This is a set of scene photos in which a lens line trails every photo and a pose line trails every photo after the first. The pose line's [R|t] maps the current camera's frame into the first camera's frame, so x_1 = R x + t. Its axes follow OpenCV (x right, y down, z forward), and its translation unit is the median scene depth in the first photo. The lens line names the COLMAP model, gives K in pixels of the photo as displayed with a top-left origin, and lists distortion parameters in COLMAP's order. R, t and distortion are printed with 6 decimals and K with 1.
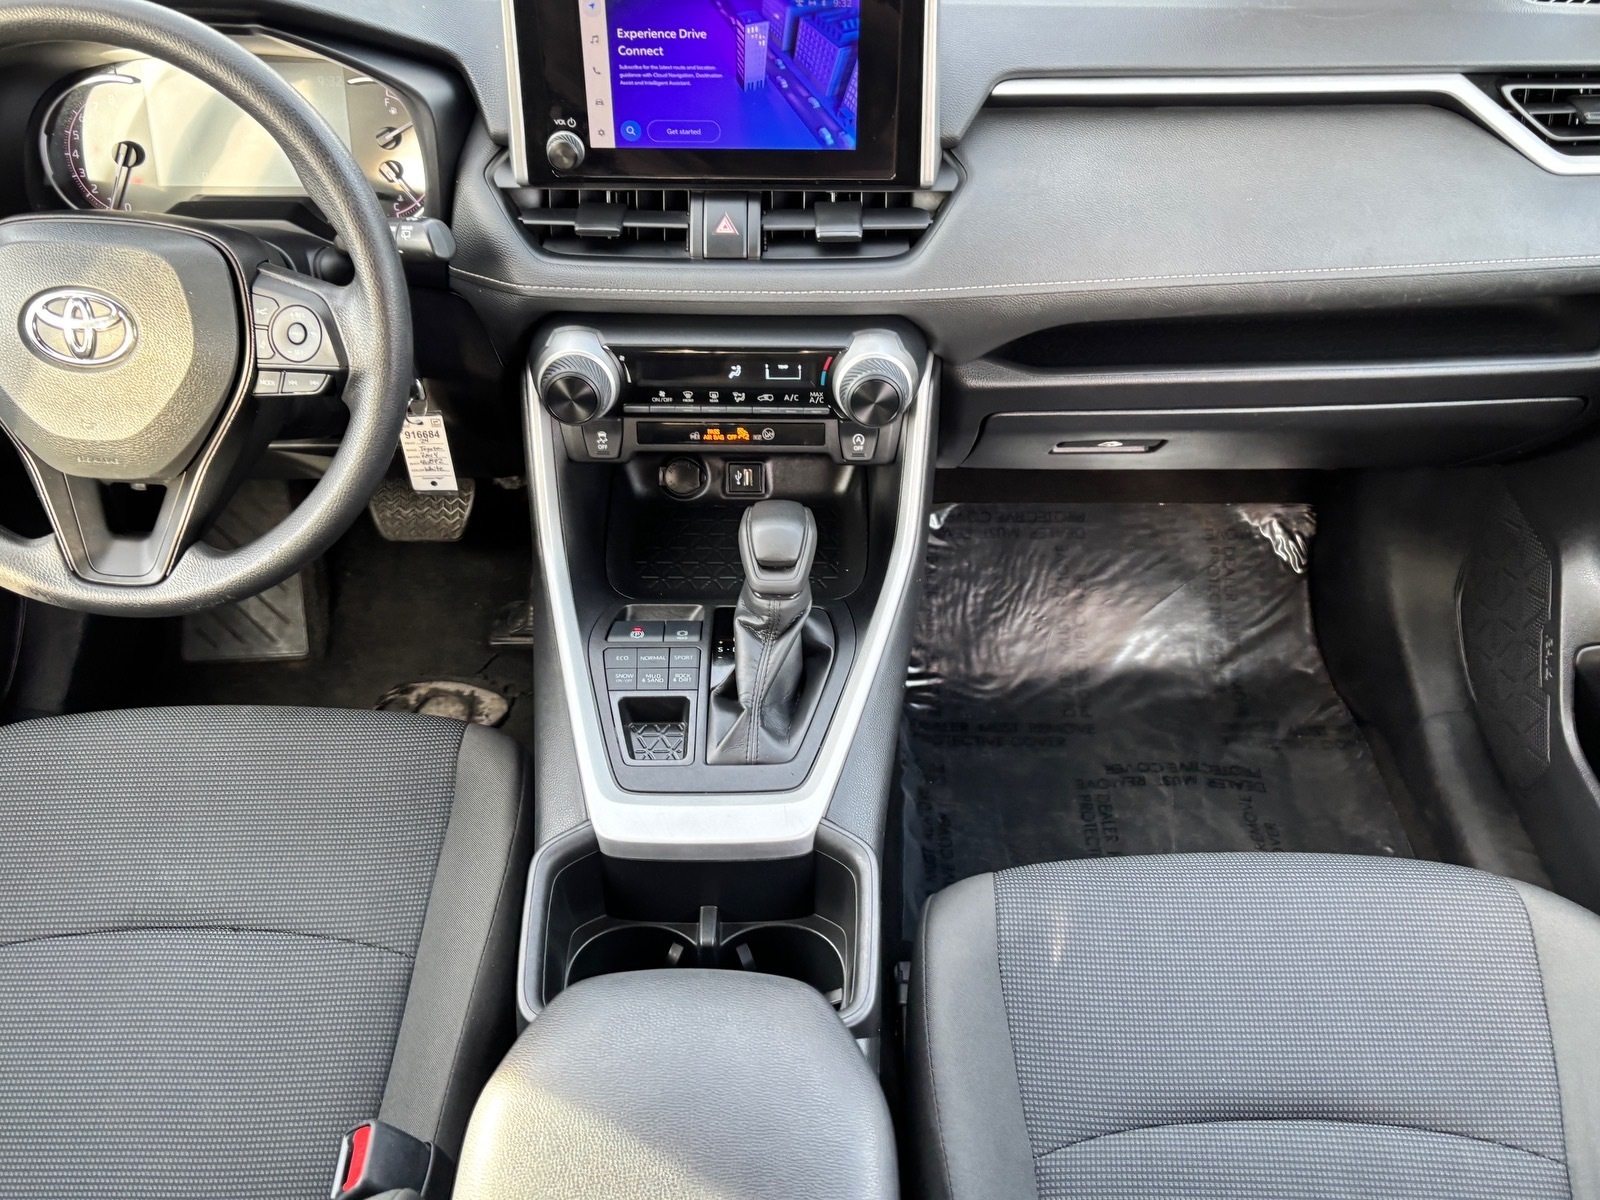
lens RADIAL K [[1431.2, 0, 816.1], [0, 1431.2, 615.8], [0, 0, 1]] dist [0.040117, -0.047845]
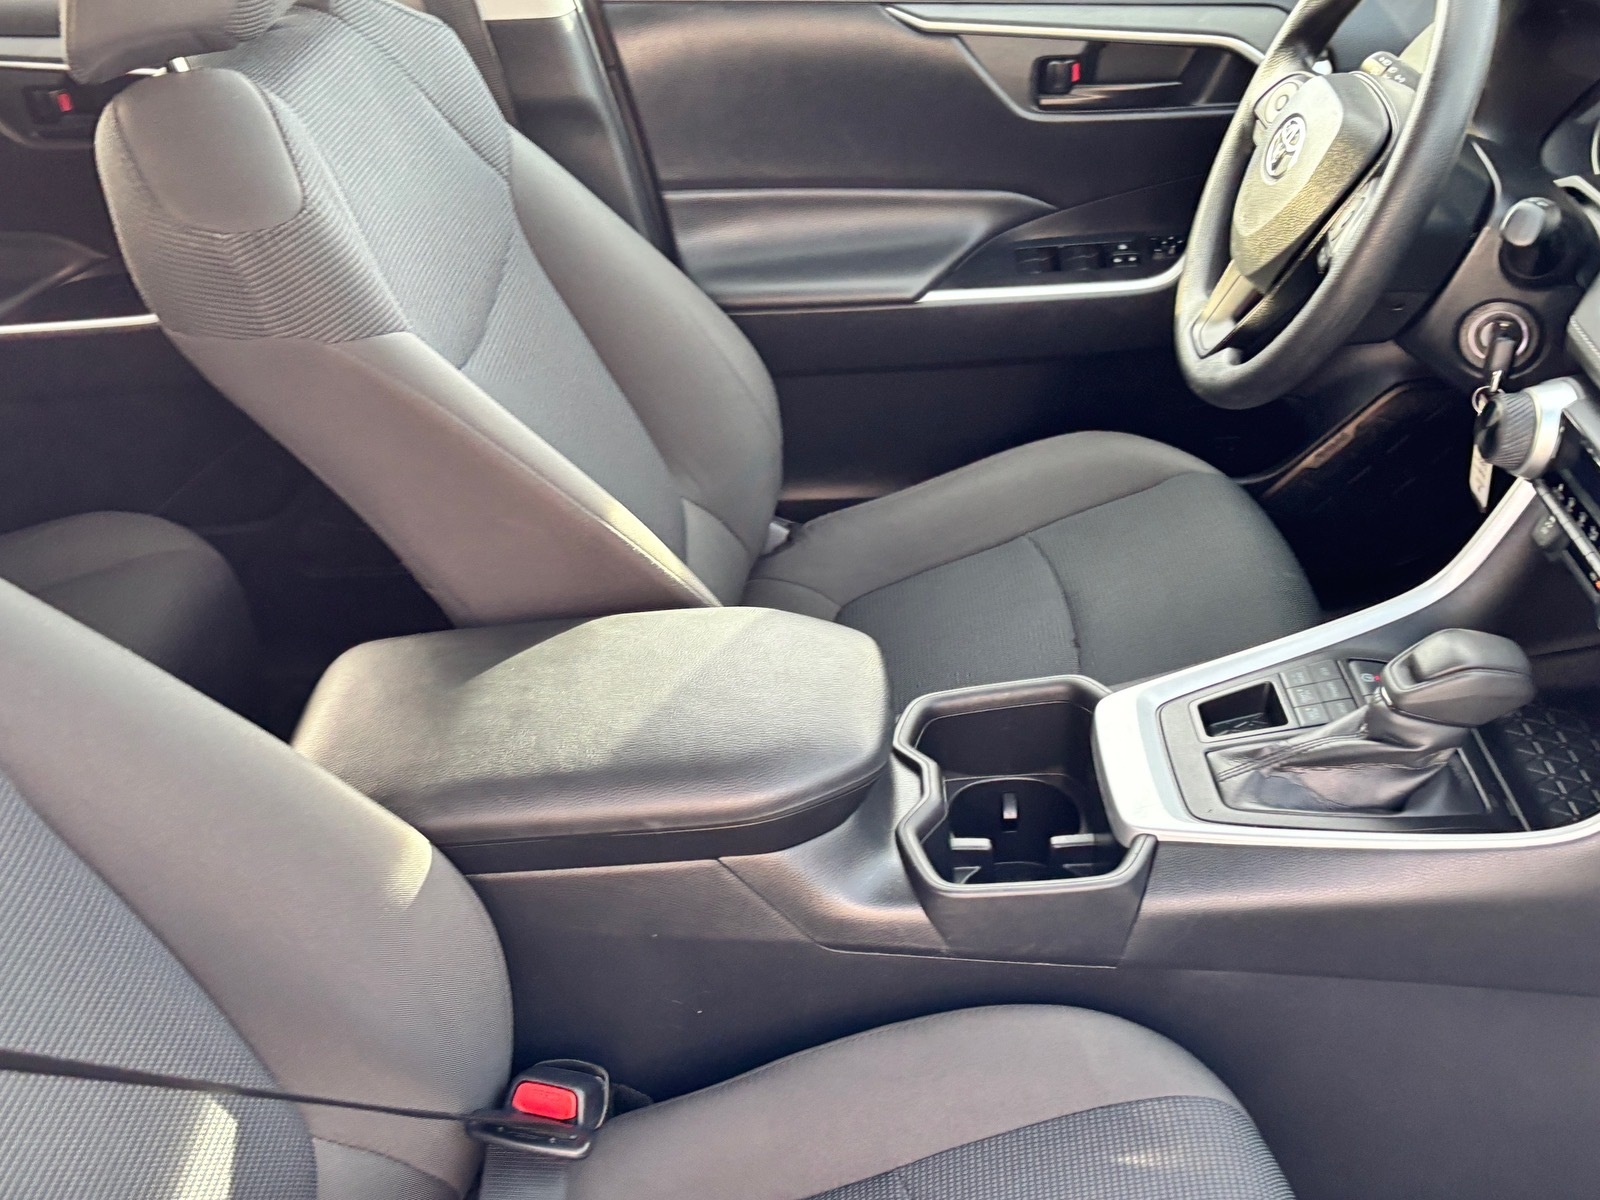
lens RADIAL K [[1754.5, 0, 789.9], [0, 1754.5, 617.1], [0, 0, 1]] dist [0.107140, 0.000000]
pose [[-0.000153, 0.526182, -0.850372, 0.830072], [-0.638582, 0.654356, 0.405009, -0.241976], [0.769554, 0.543094, 0.335910, 0.336301]]
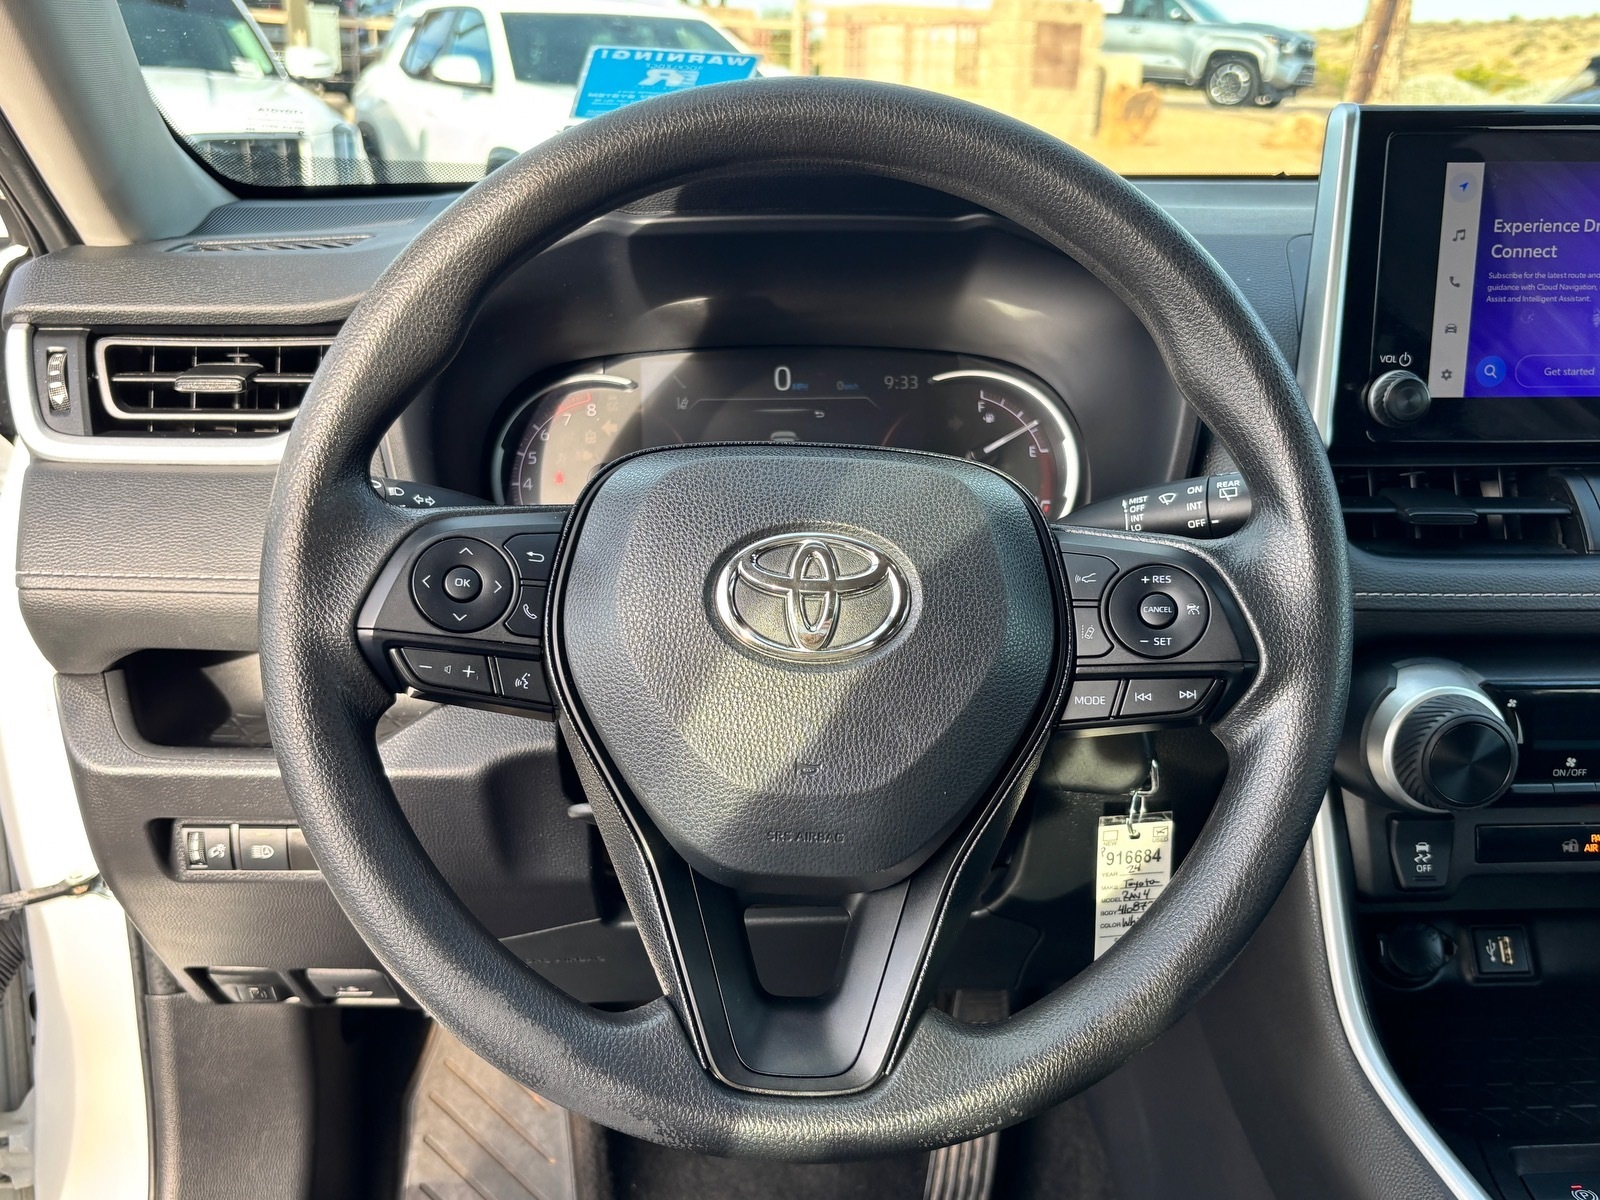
lens RADIAL K [[1531.6, 0, 789.7], [0, 1531.6, 617.0], [0, 0, 1]] dist [0.023384, 0.000000]
pose [[0.998658, -0.016776, 0.048993, -0.467318], [0.035551, 0.910012, -0.413056, 0.046037], [-0.037655, 0.414243, 0.909387, 0.395350]]
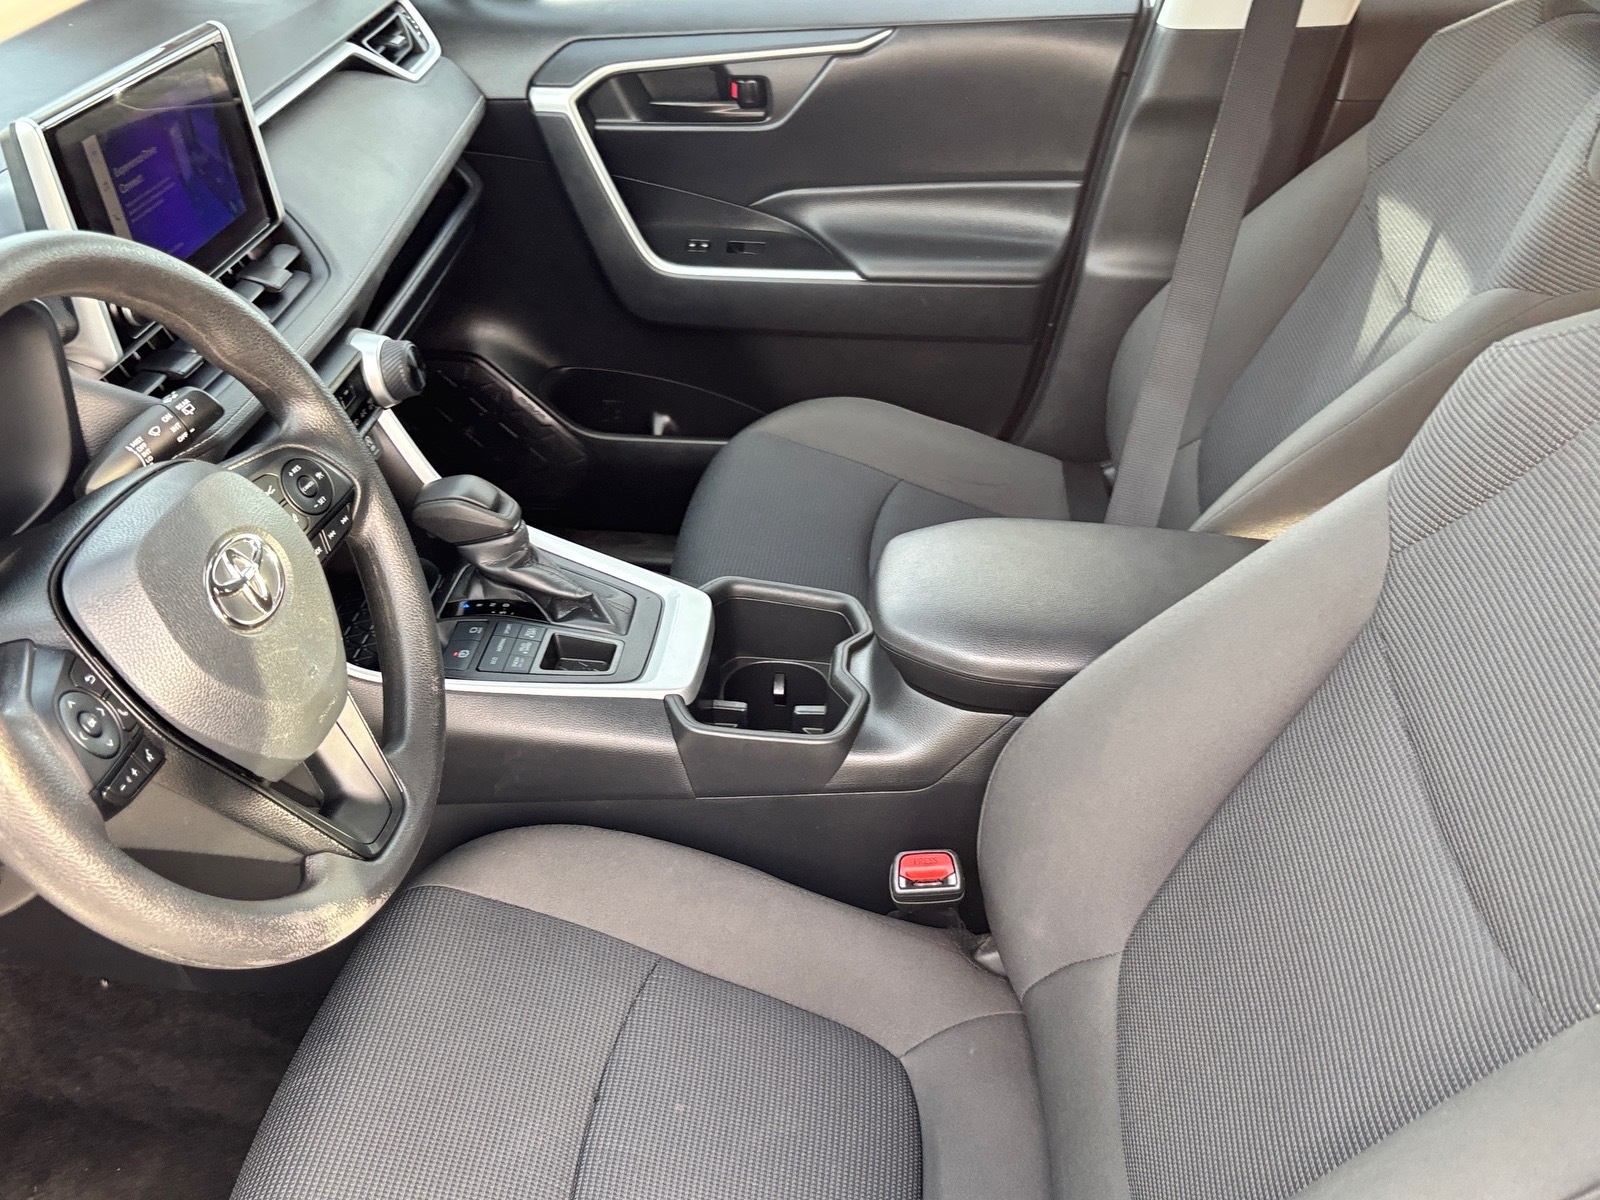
lens RADIAL K [[1531.6, 0, 810.4], [0, 1531.6, 626.0], [0, 0, 1]] dist [0.023384, 0.000000]
pose [[0.085123, -0.550451, 0.830516, -1.057759], [0.672087, 0.647077, 0.359986, -0.241917], [-0.735563, 0.527536, 0.425033, 0.333144]]
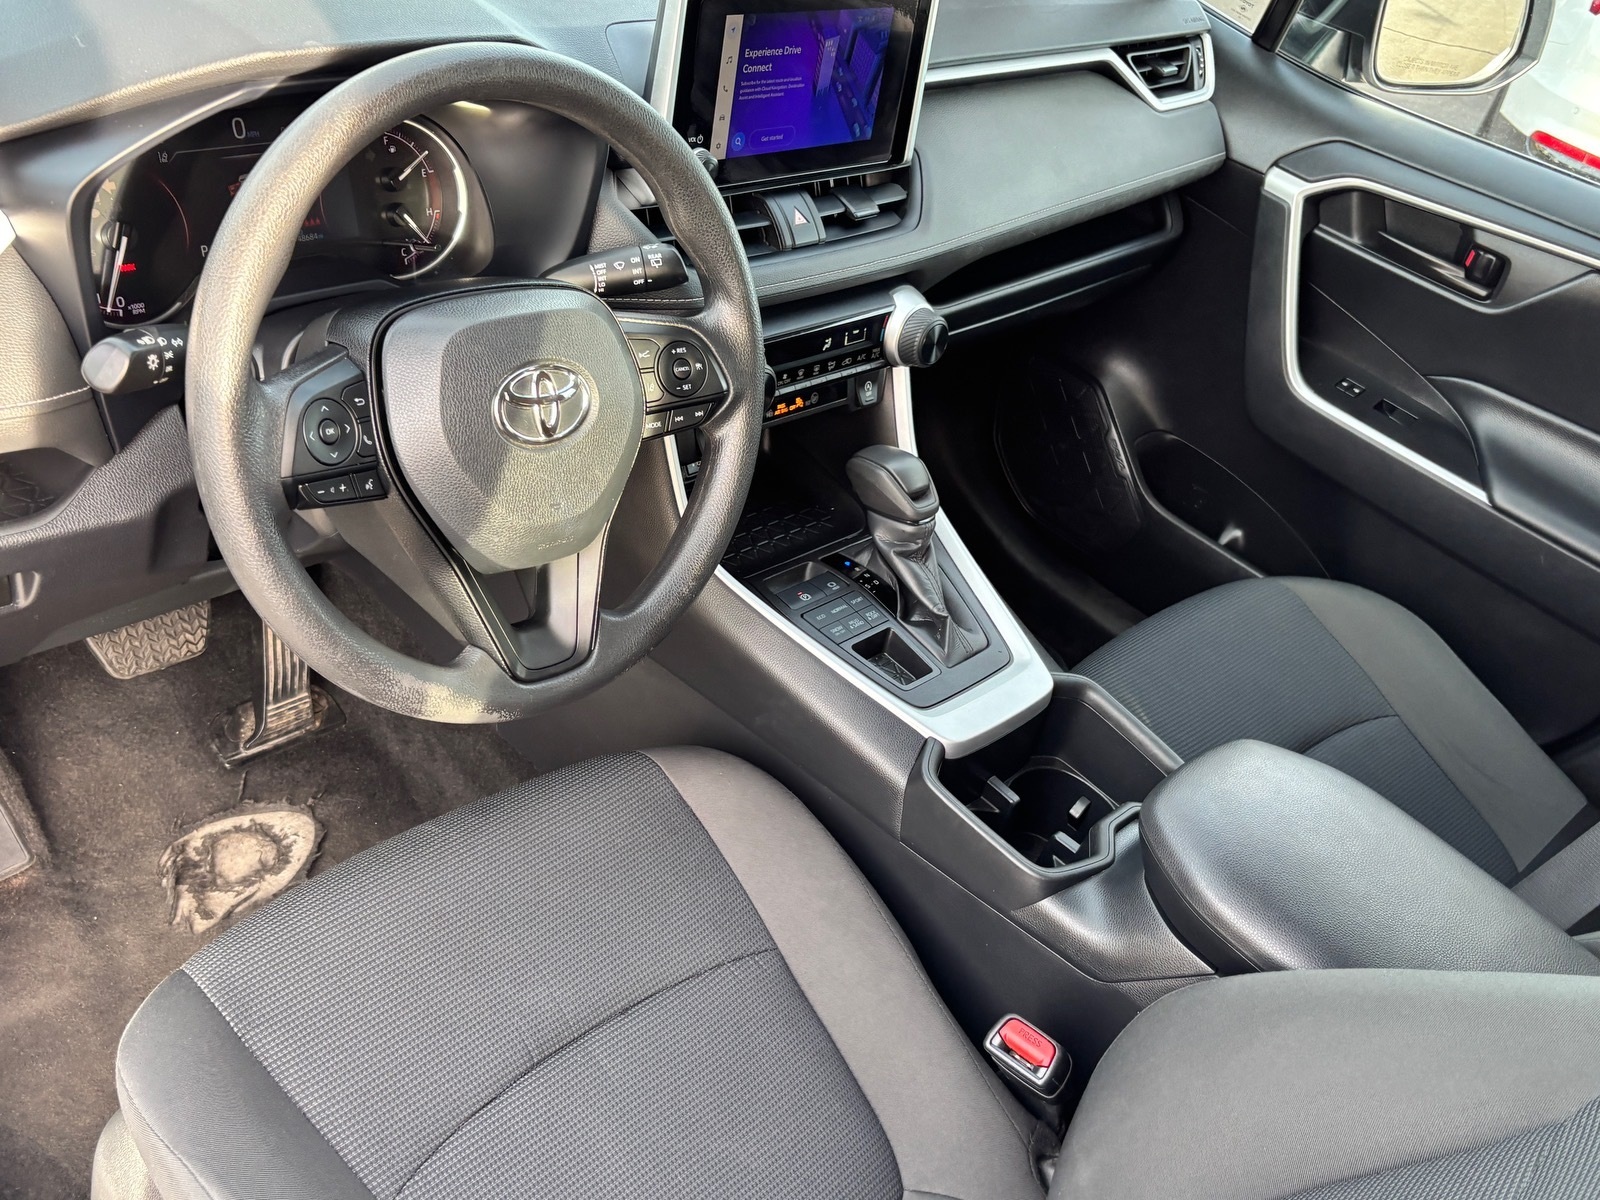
lens RADIAL K [[1531.6, 0, 785.0], [0, 1531.6, 621.4], [0, 0, 1]] dist [0.023384, 0.000000]
pose [[0.688771, -0.302223, 0.658980, -0.936378], [0.300898, 0.946149, 0.119424, -0.116962], [-0.659586, 0.116031, 0.742619, 0.150457]]
